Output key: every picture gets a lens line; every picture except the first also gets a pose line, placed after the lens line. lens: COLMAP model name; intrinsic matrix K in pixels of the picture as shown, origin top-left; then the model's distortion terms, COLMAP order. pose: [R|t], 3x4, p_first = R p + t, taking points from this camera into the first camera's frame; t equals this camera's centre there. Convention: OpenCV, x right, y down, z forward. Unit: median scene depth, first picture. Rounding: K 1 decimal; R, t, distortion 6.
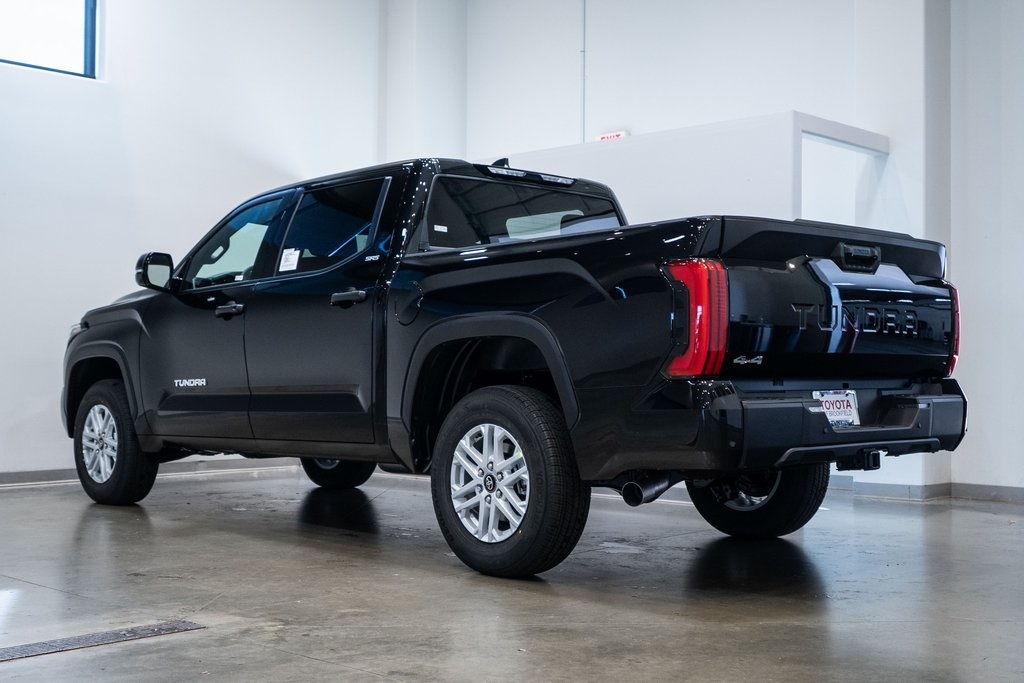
lens RADIAL K [[1218.6, 0, 512.0], [0, 1218.6, 341.5], [0, 0, 1]] dist [0.015627, 0.012007]
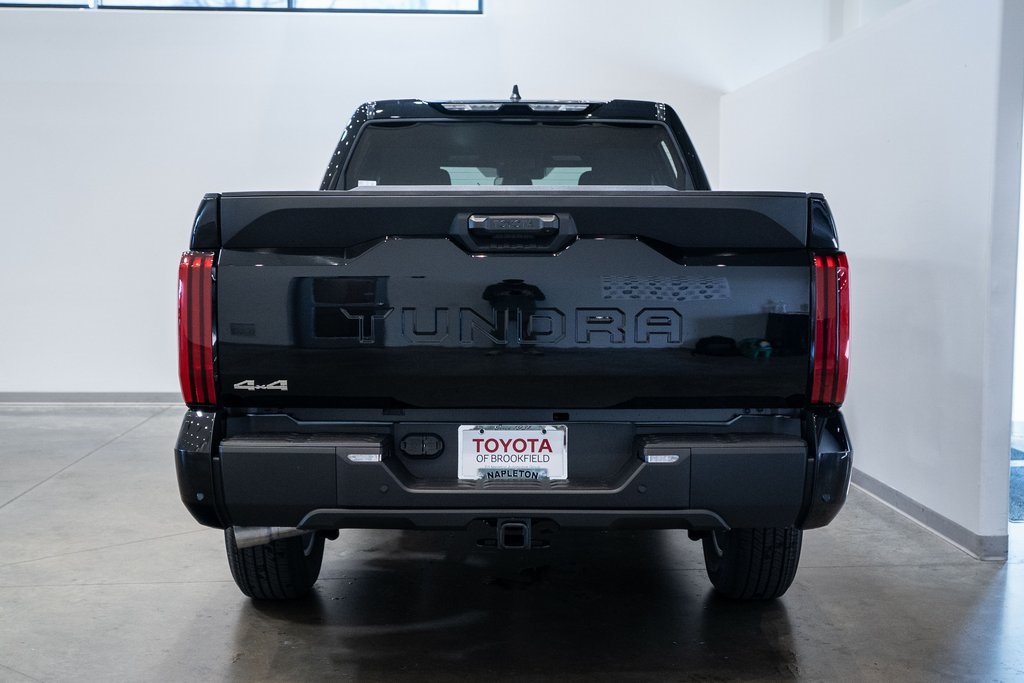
lens RADIAL K [[1199.4, 0, 512.0], [0, 1199.4, 341.5], [0, 0, 1]] dist [-0.001318, -0.000610]
pose [[0.732833, 0.053532, -0.678300, 0.715428], [0.014303, 0.995468, 0.094017, -0.069825], [0.680259, -0.078601, 0.728746, 0.505830]]
